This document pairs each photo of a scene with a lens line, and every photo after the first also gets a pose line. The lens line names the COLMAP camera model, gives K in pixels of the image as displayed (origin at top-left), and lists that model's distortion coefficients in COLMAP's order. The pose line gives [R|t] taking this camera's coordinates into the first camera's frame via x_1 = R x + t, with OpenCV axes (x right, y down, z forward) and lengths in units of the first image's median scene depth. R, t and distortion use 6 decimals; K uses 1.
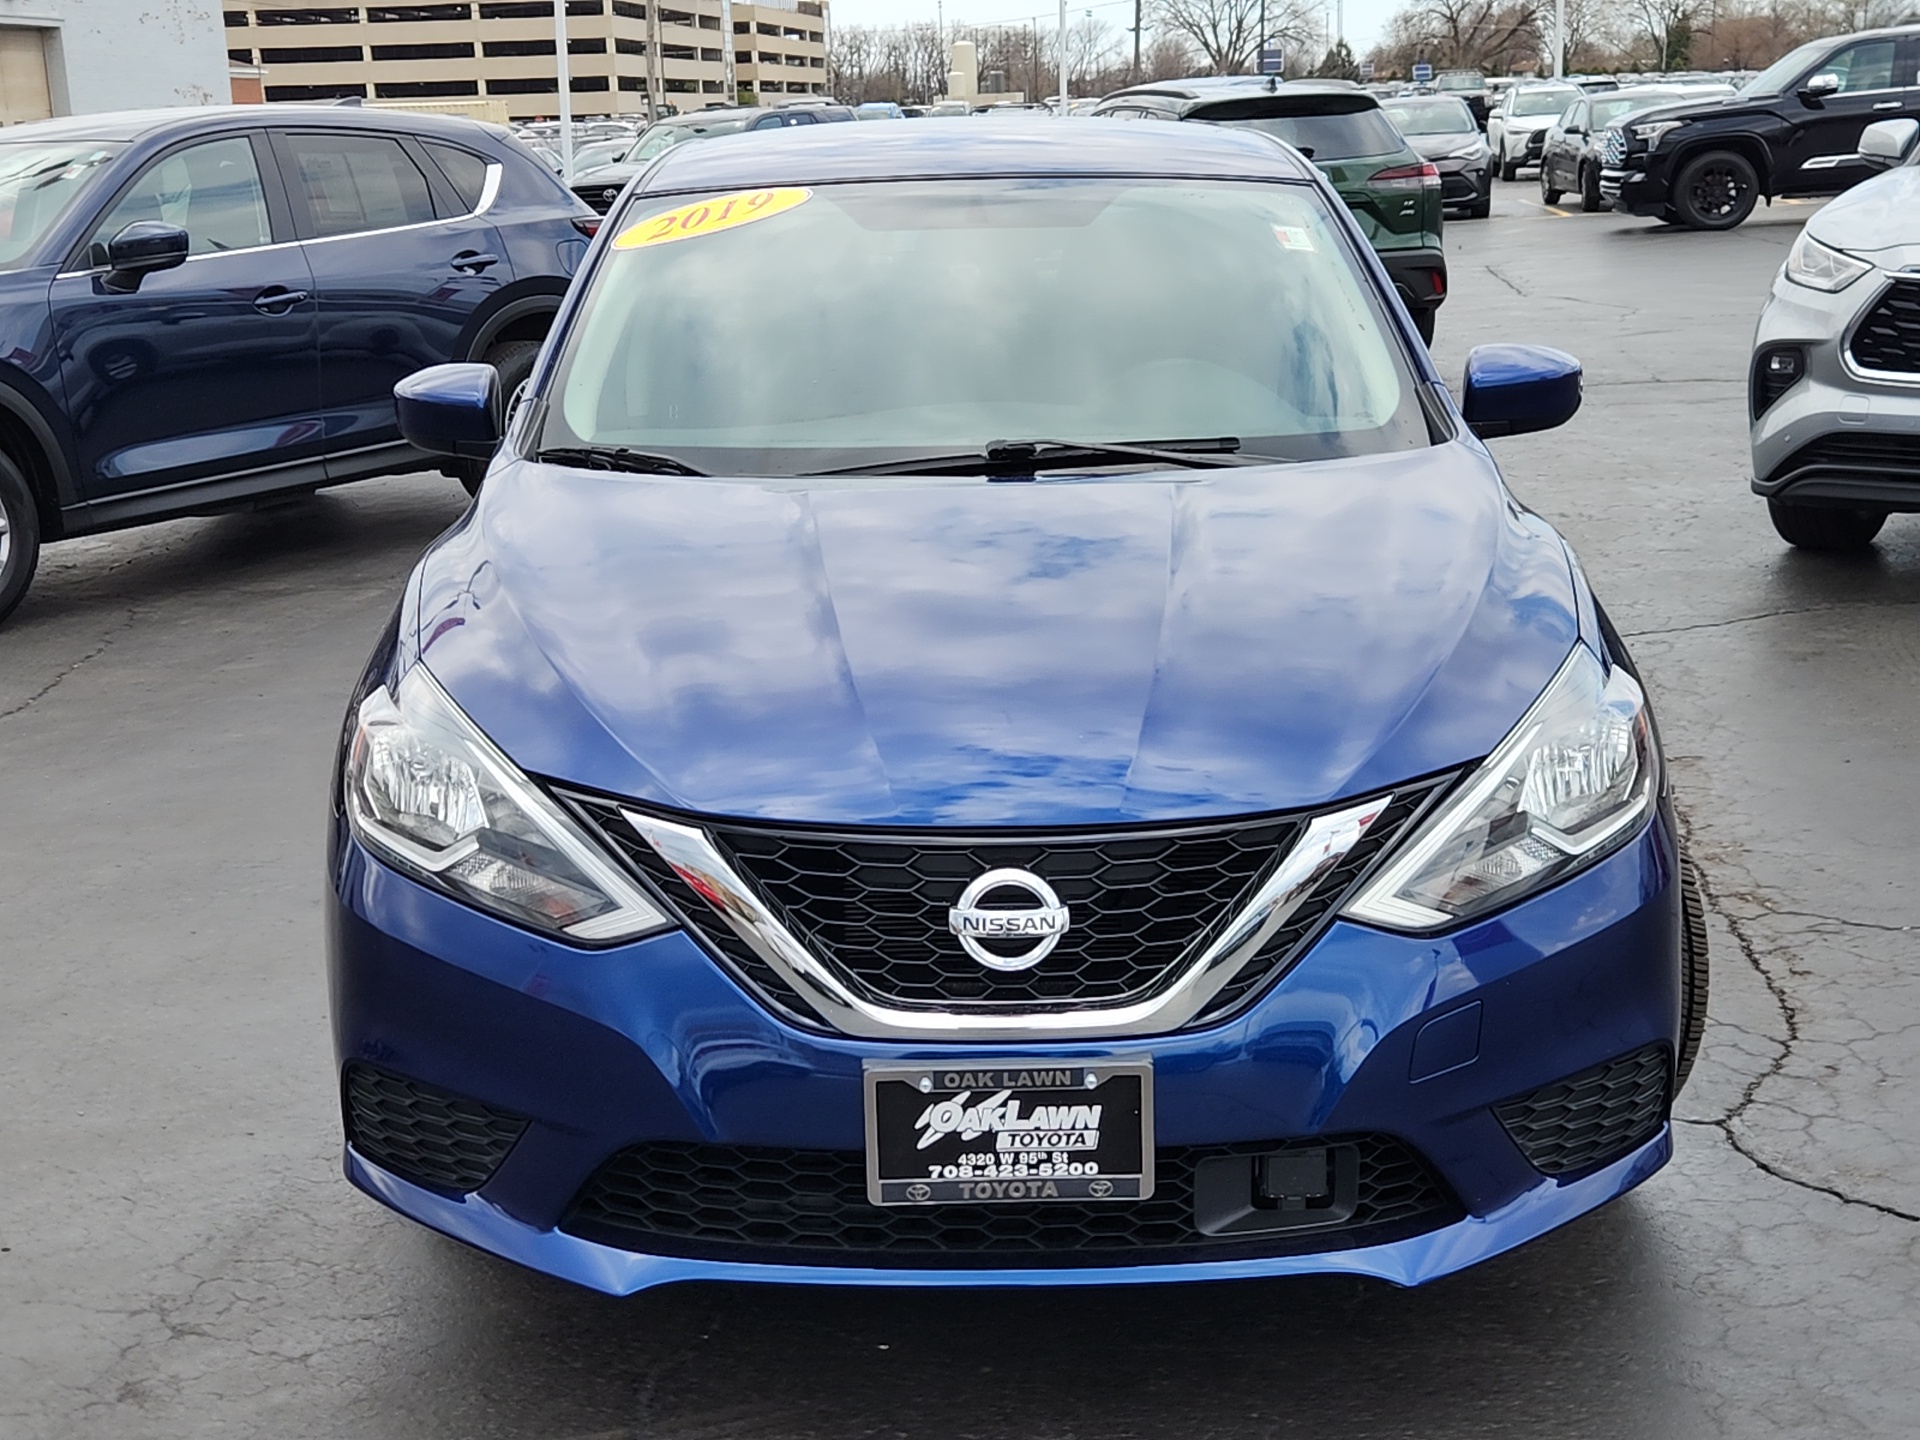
lens RADIAL K [[2298.1, 0, 919.3], [0, 2298.1, 719.0], [0, 0, 1]] dist [0.183289, -0.369915]
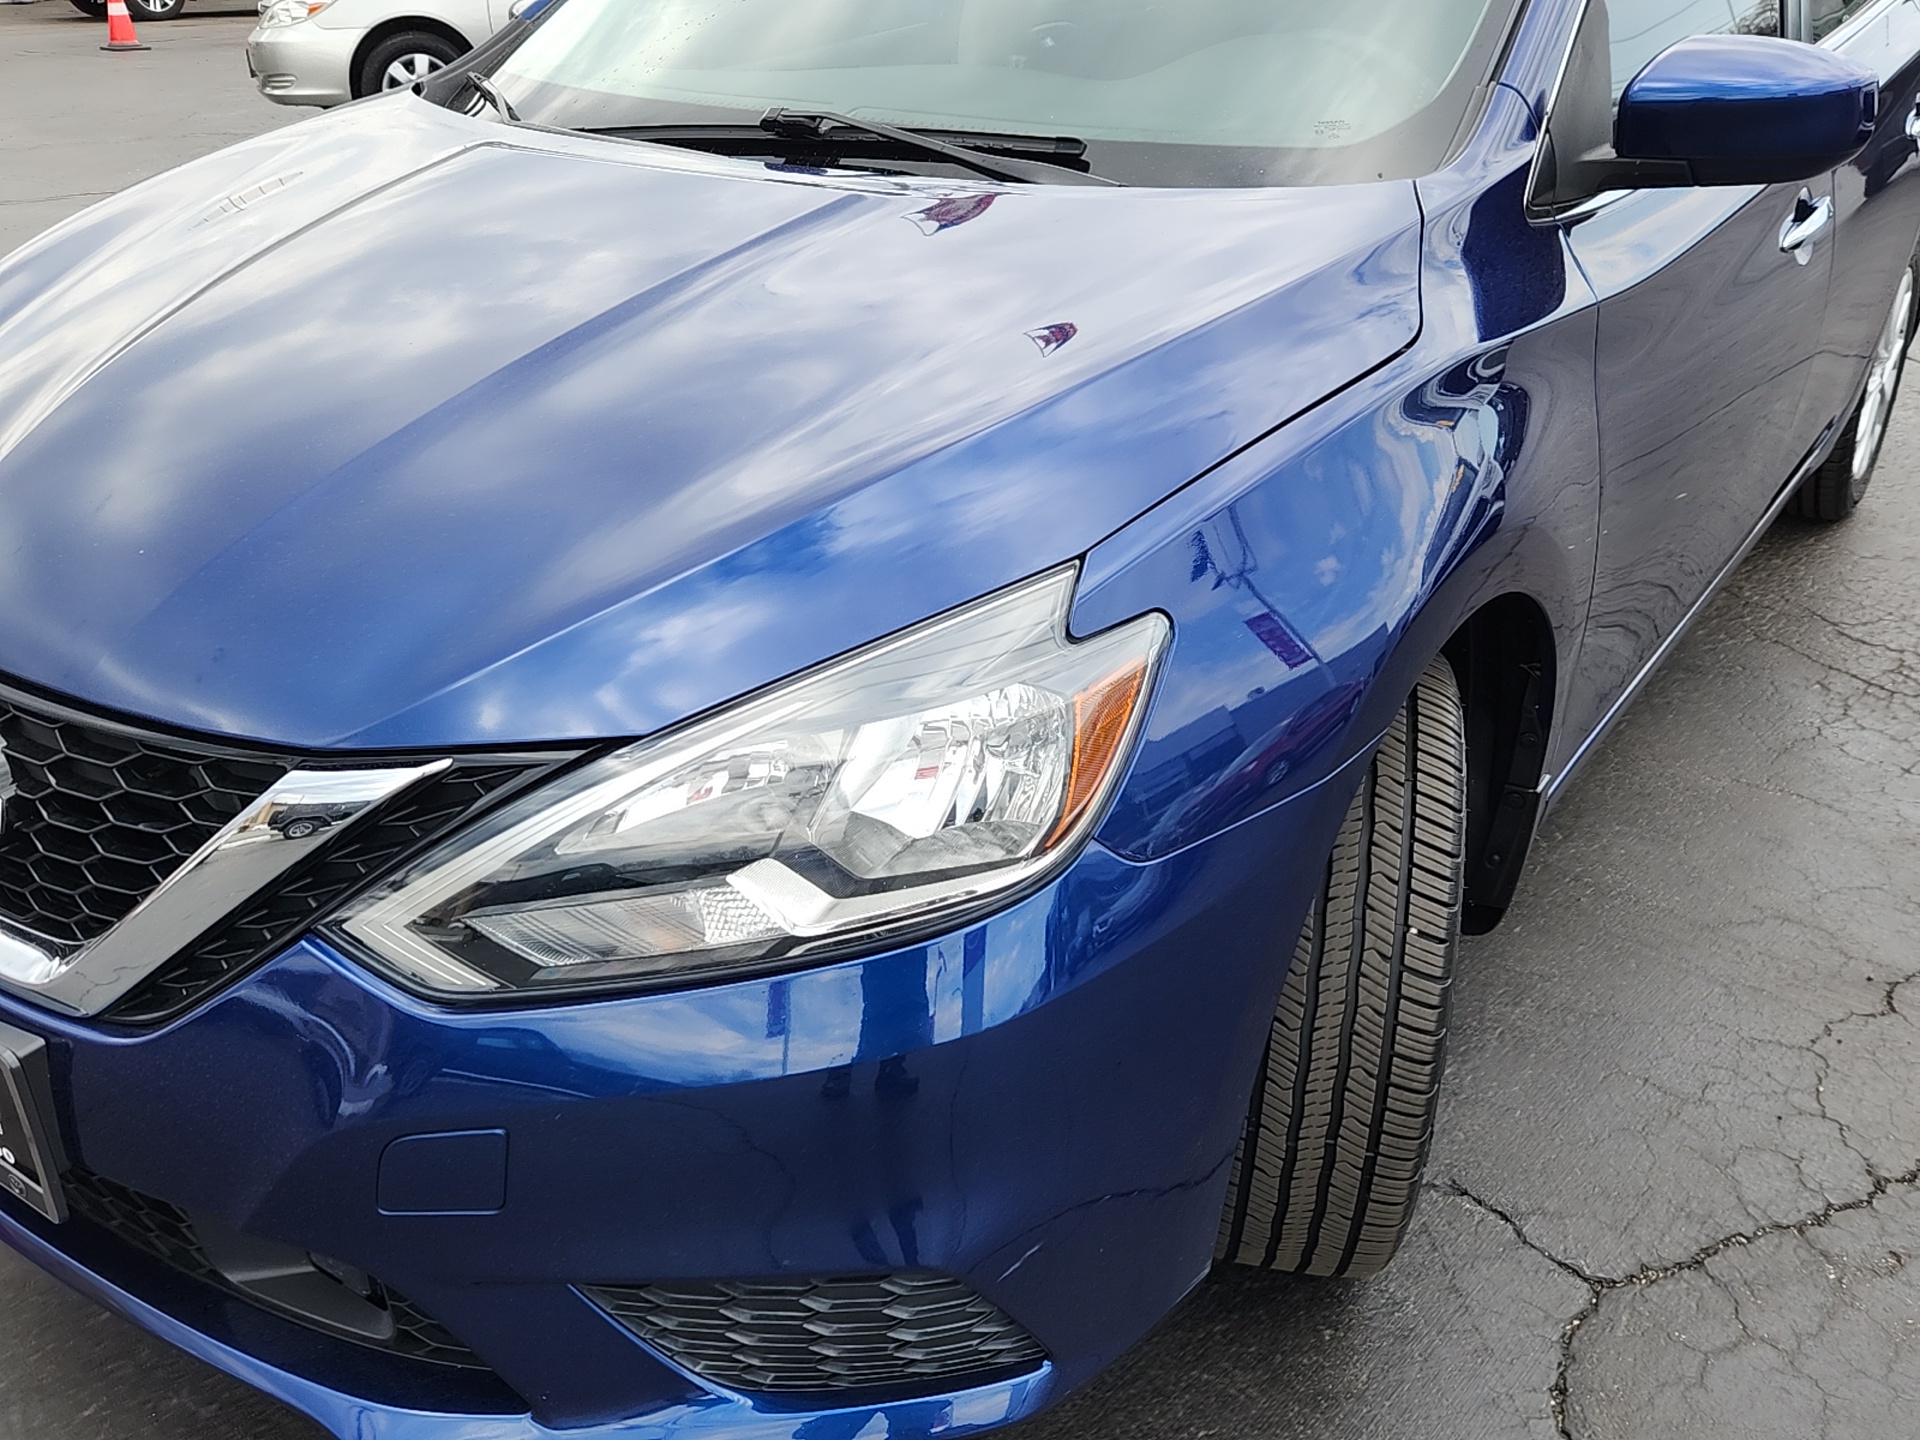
lens RADIAL K [[1653.0, 0, 960.0], [0, 1653.0, 720.0], [0, 0, 1]] dist [0.038732, 0.001175]
pose [[0.828634, 0.264925, -0.493133, 0.539631], [-0.144443, 0.952282, 0.268879, -0.115248], [0.540835, -0.151572, 0.827359, 0.743494]]
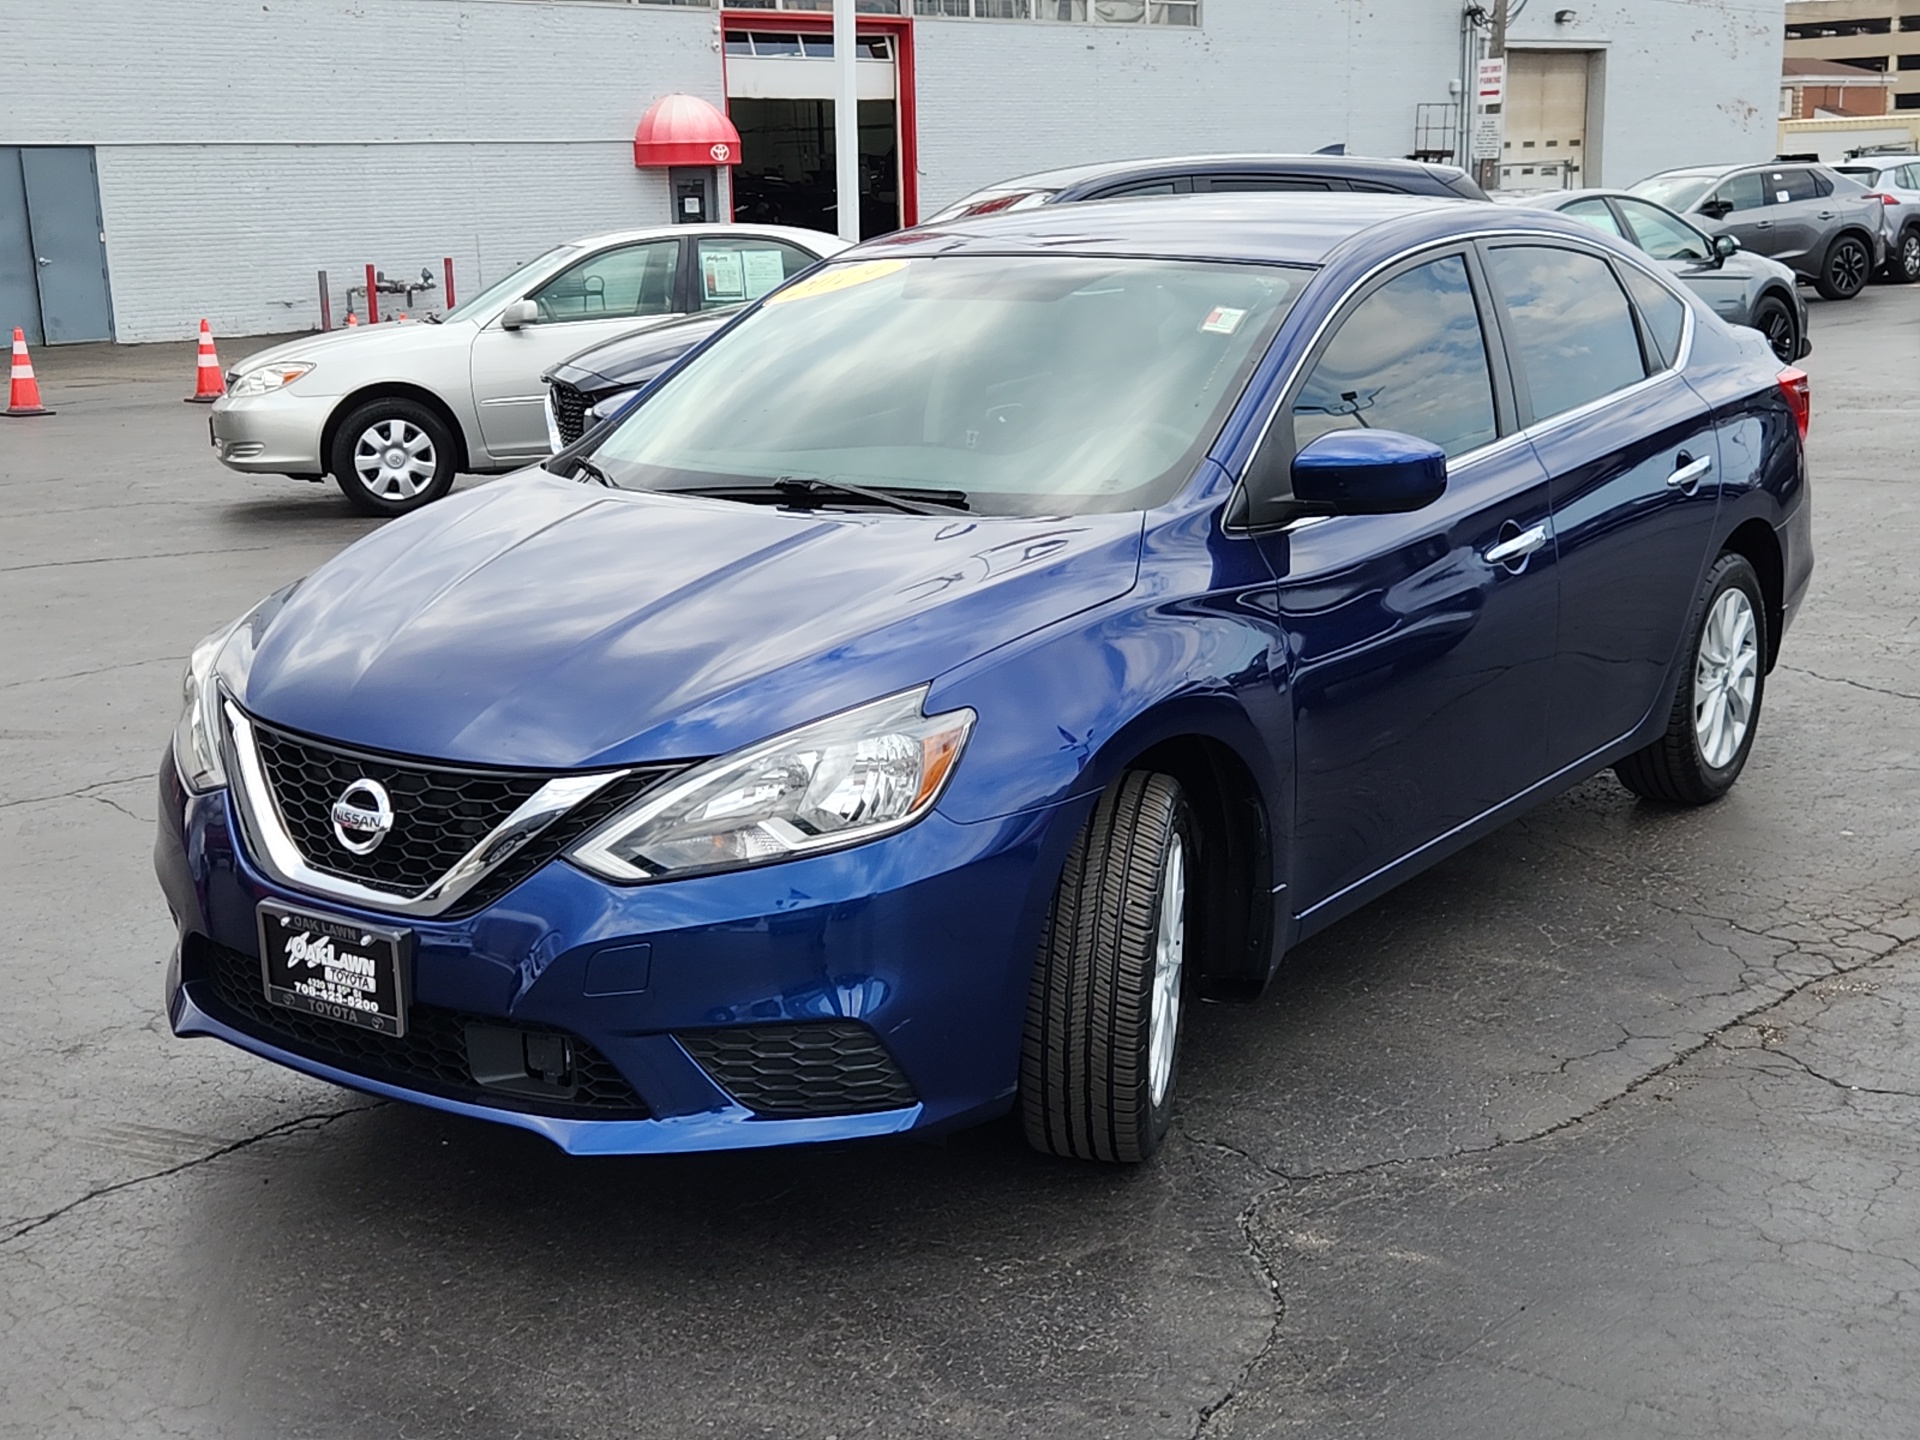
lens RADIAL K [[2298.1, 0, 919.3], [0, 2298.1, 719.0], [0, 0, 1]] dist [0.183289, -0.369915]
pose [[0.806832, 0.133617, -0.575473, 1.087927], [-0.136908, 0.989859, 0.037882, -0.067027], [0.574699, 0.048222, 0.816943, 0.065254]]
